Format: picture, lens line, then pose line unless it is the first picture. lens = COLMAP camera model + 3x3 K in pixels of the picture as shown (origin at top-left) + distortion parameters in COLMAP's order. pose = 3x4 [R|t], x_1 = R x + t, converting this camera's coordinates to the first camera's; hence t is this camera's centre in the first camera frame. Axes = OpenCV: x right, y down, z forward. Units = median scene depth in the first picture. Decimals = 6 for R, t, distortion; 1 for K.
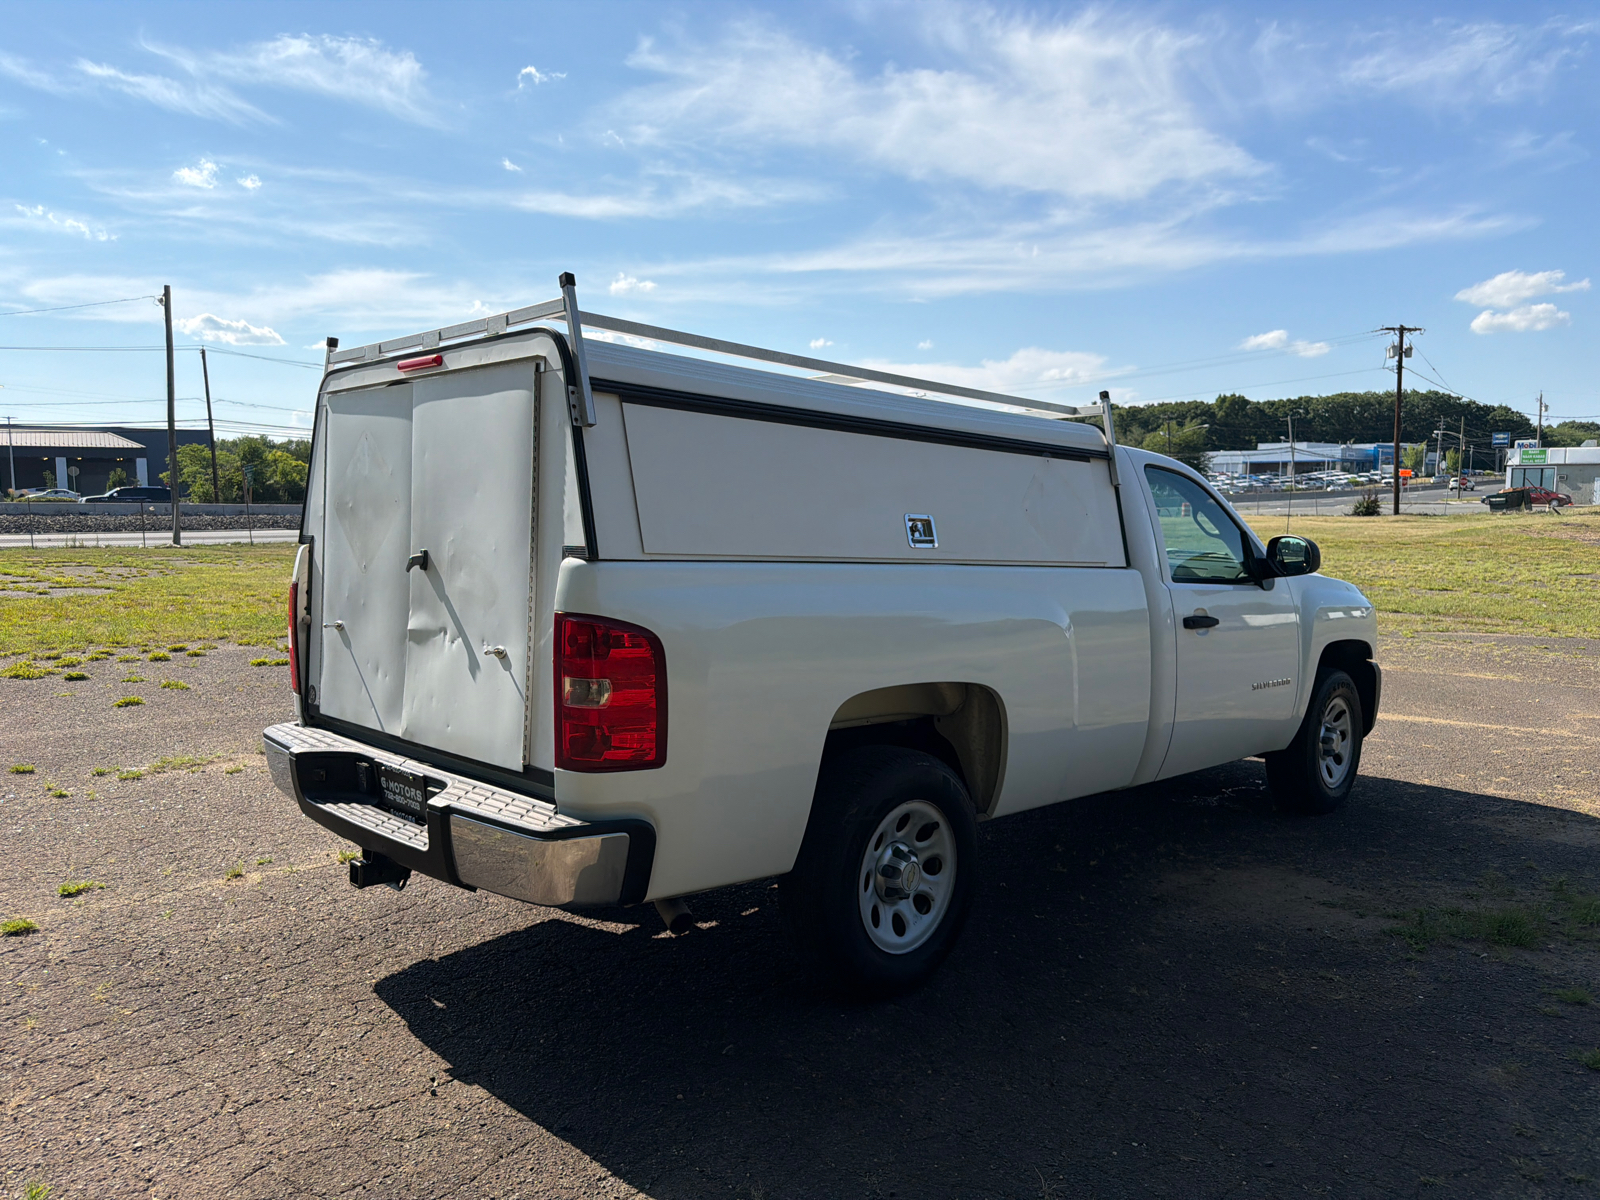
lens RADIAL K [[1144.9, 0, 798.5], [0, 1144.9, 602.2], [0, 0, 1]] dist [0.033044, -0.040246]
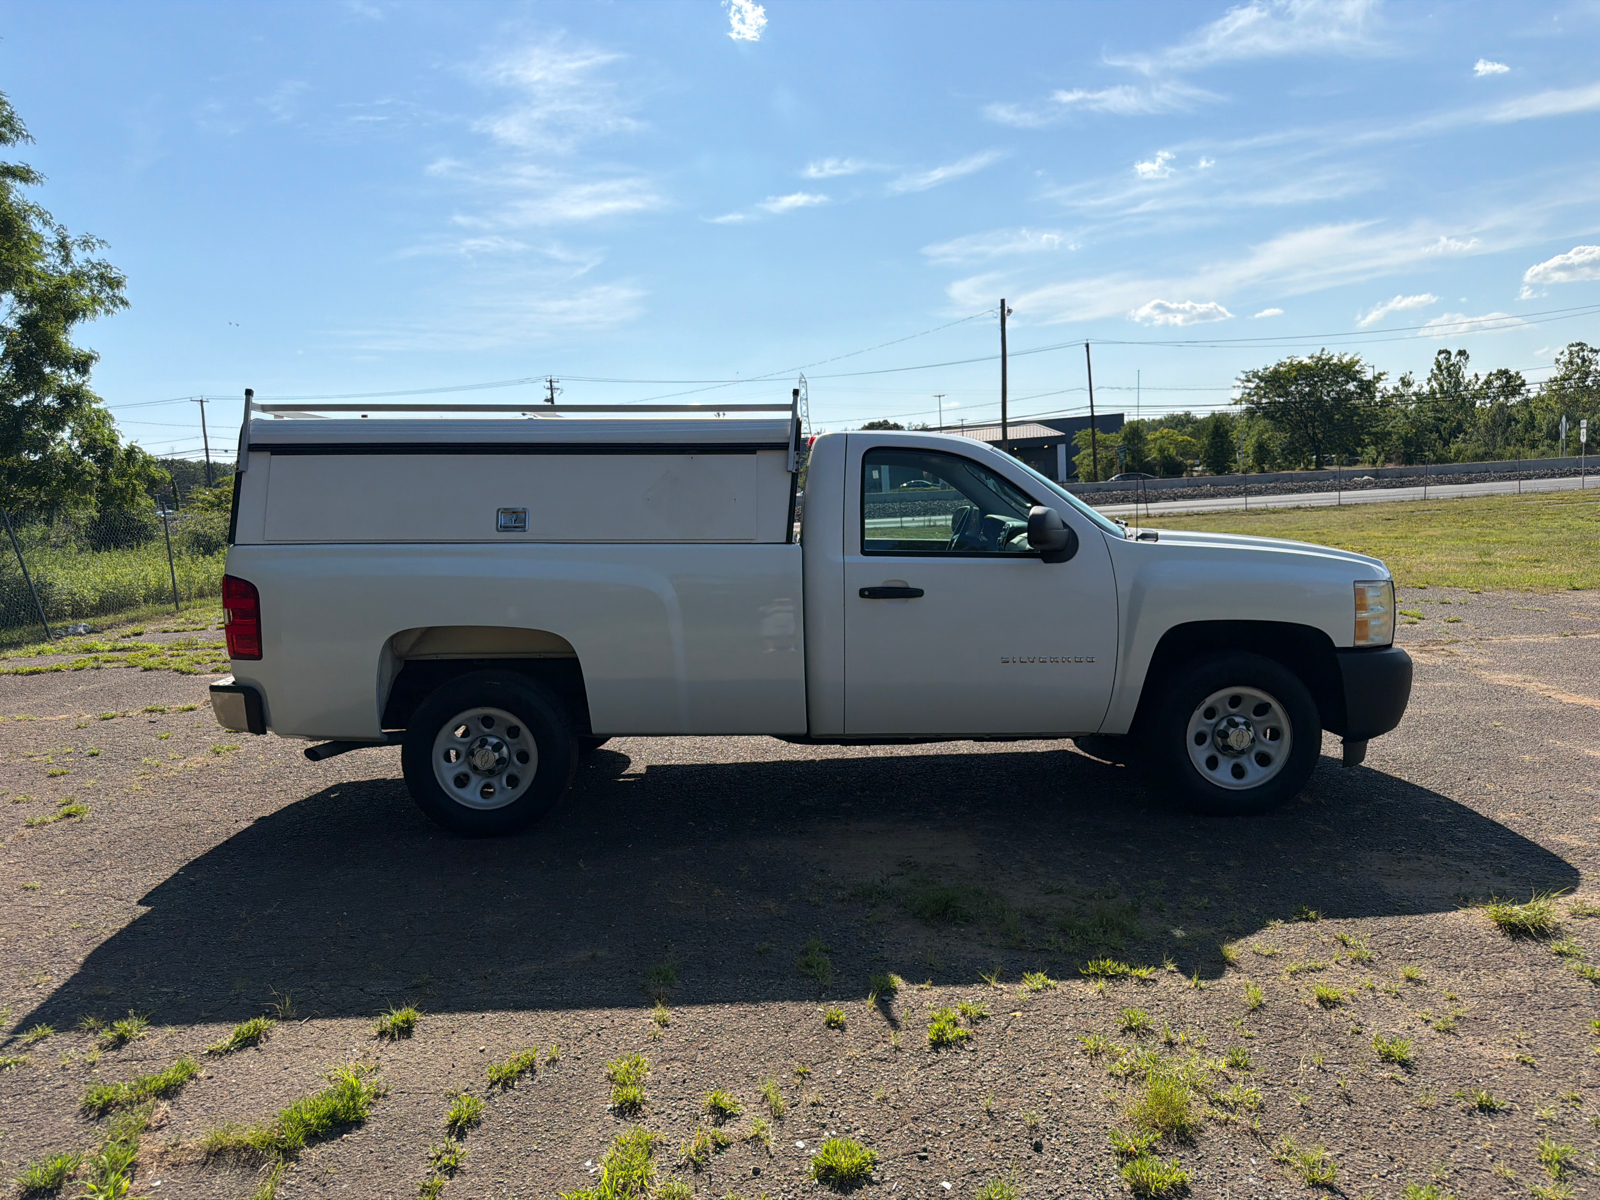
lens RADIAL K [[1144.9, 0, 792.2], [0, 1144.9, 612.9], [0, 0, 1]] dist [0.033044, -0.040246]
pose [[0.713691, 0.031729, -0.699742, 1.038802], [-0.007340, 0.999257, 0.037823, -0.002938], [0.700422, -0.021858, 0.713394, 0.177464]]
